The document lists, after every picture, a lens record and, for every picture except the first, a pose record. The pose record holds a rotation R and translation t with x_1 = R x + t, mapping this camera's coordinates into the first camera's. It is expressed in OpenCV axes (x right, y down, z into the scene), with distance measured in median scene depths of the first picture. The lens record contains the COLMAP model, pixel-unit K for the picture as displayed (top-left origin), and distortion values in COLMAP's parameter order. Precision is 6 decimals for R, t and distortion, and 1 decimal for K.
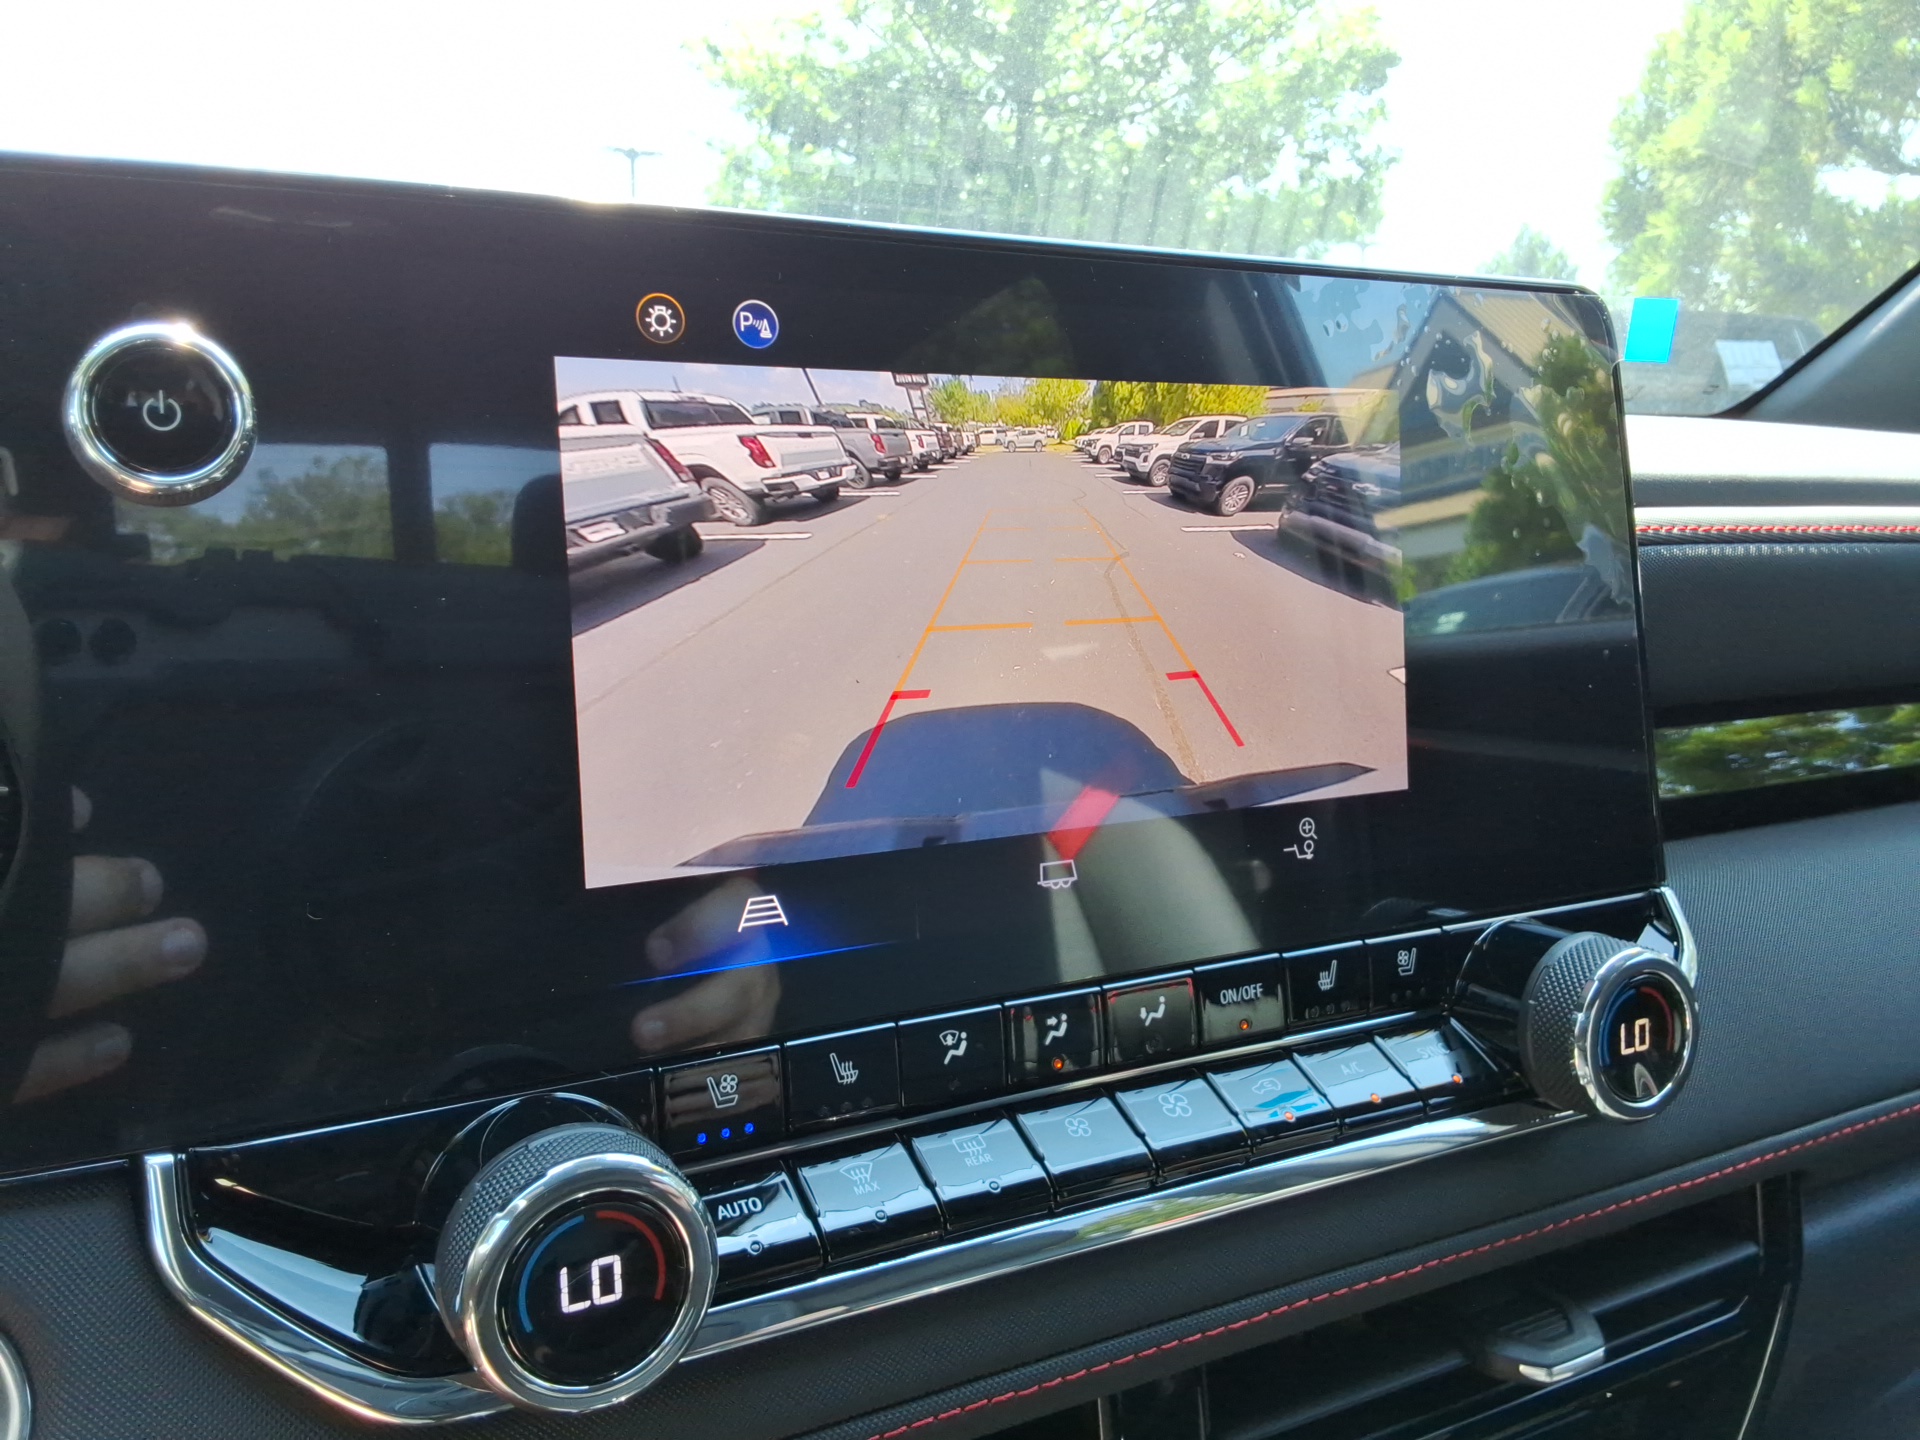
lens RADIAL K [[1554.8, 0, 981.1], [0, 1554.8, 710.6], [0, 0, 1]] dist [0.117347, -0.189708]
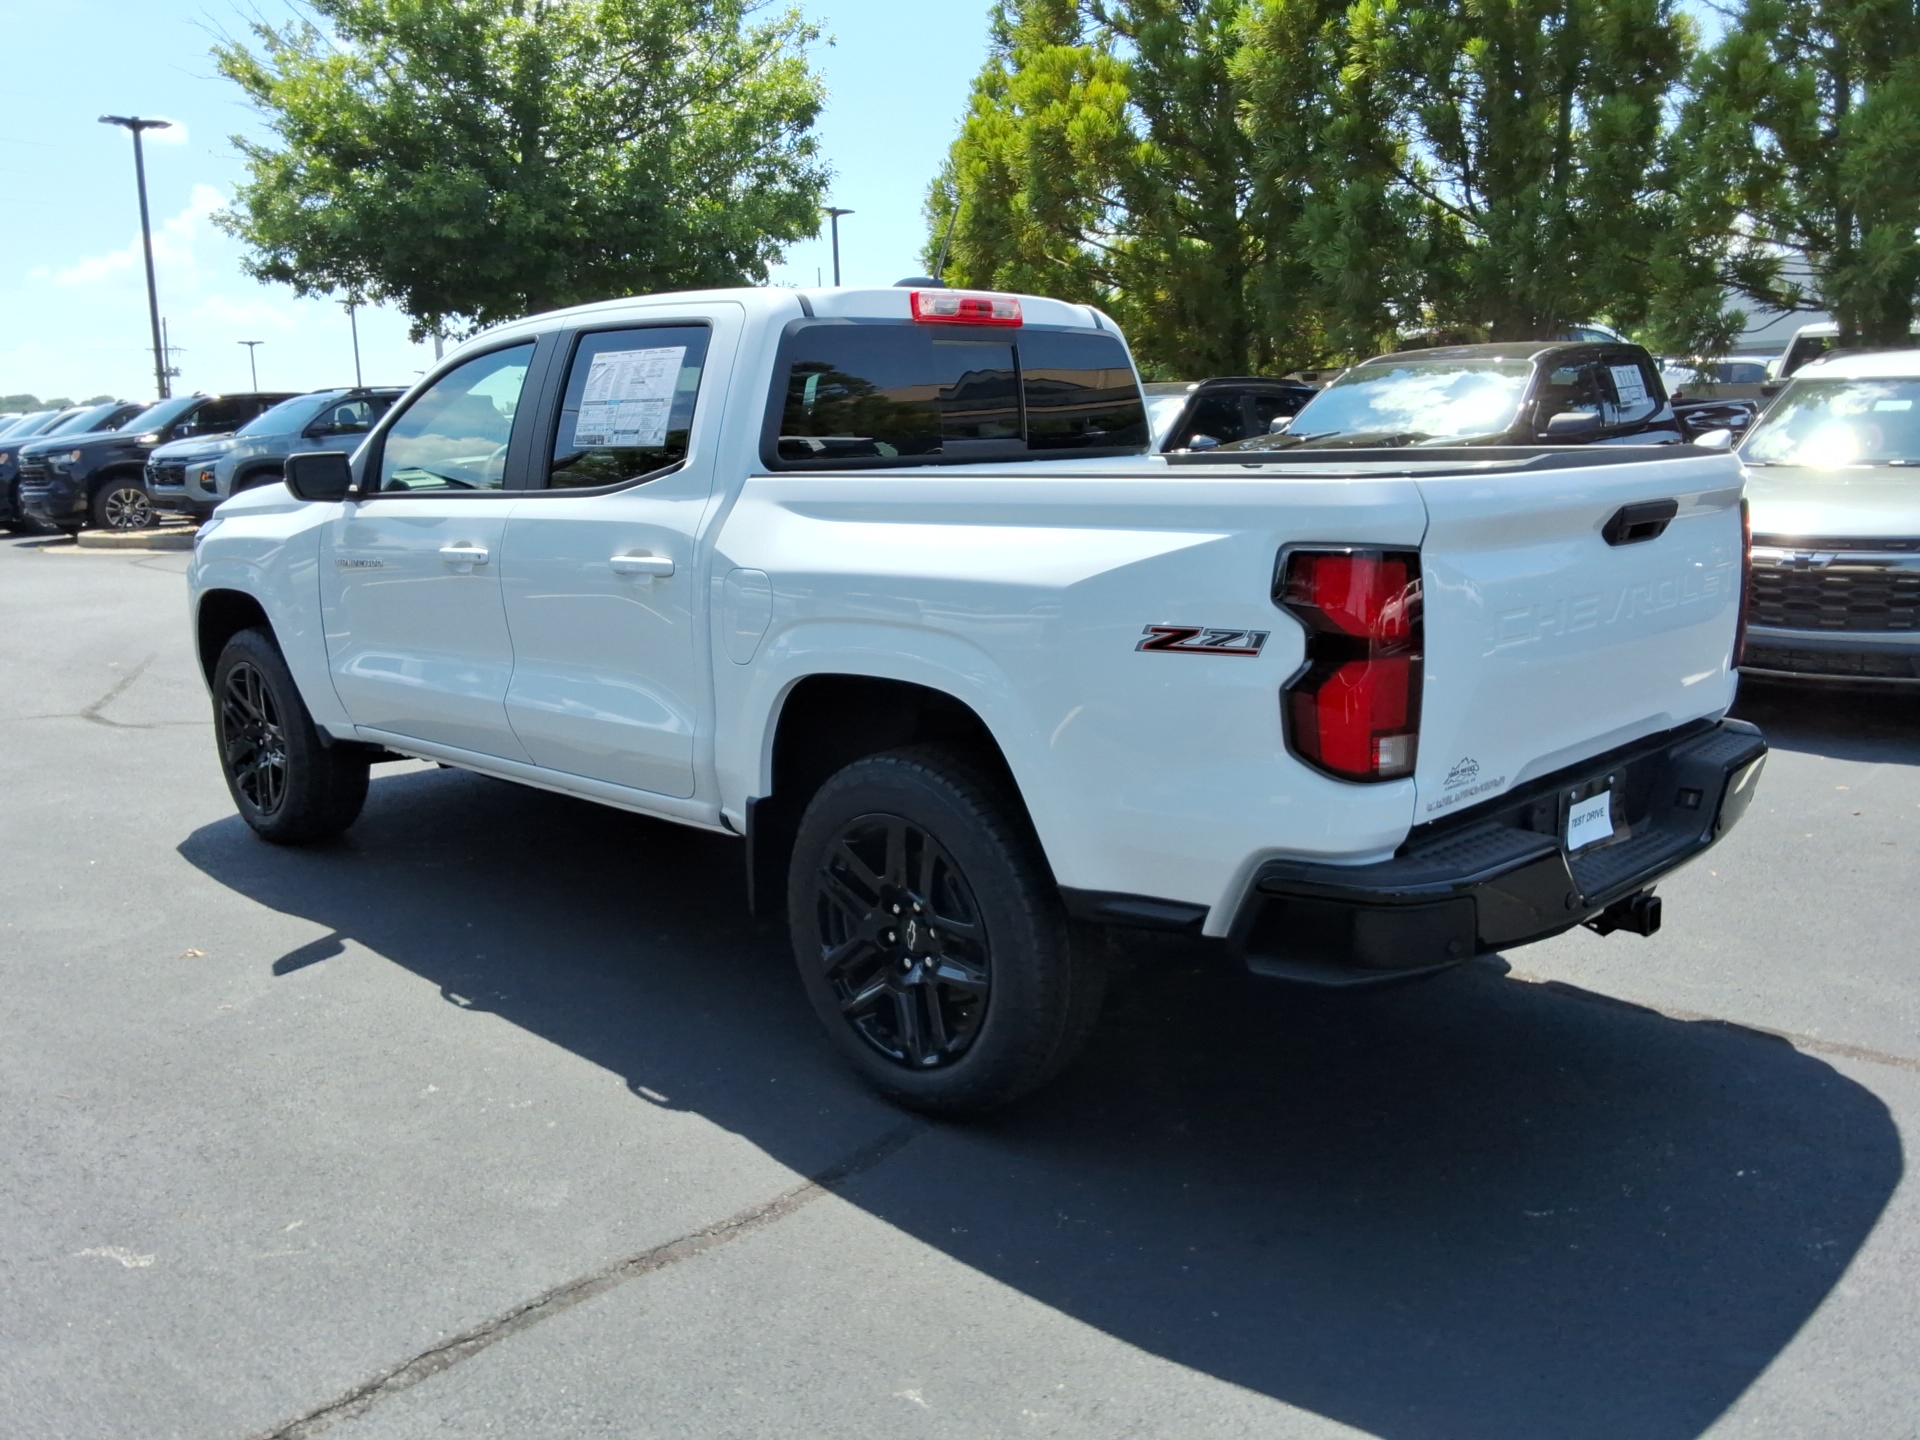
lens RADIAL K [[1554.8, 0, 981.1], [0, 1554.8, 710.6], [0, 0, 1]] dist [0.117347, -0.189708]
pose [[0.955393, -0.081742, 0.283800, -0.025399], [0.070190, 0.996247, 0.050656, 0.039231], [-0.286876, -0.028476, 0.957544, -0.345657]]
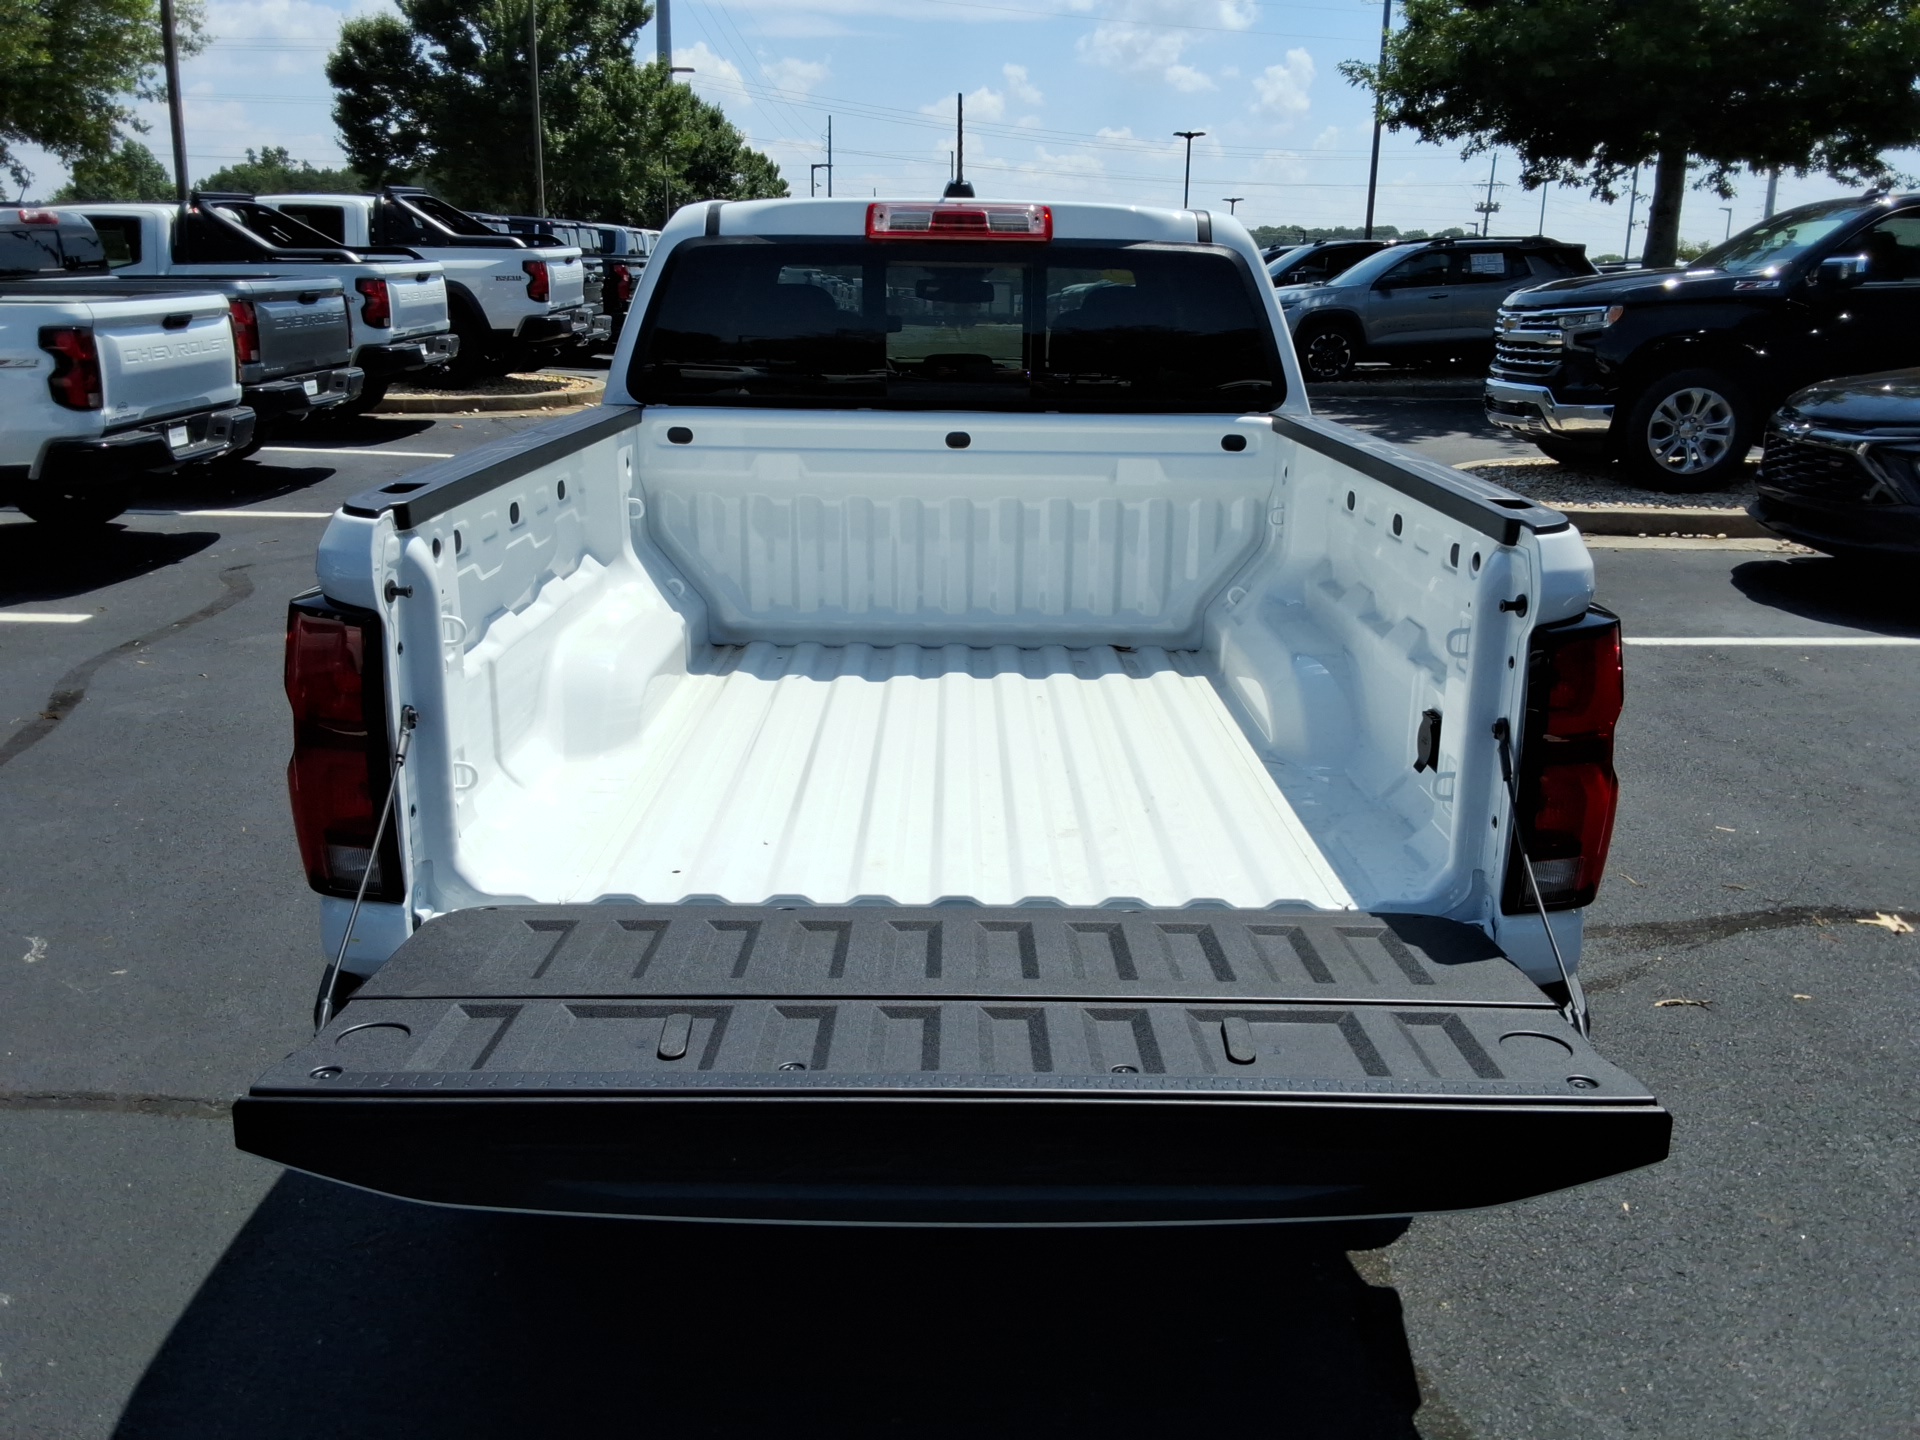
lens RADIAL K [[1554.8, 0, 981.1], [0, 1554.8, 710.6], [0, 0, 1]] dist [0.117347, -0.189708]
pose [[0.881927, 0.133946, -0.451955, 0.174434], [-0.073428, 0.986112, 0.148969, 0.018795], [0.465632, -0.098193, 0.879514, -0.286029]]
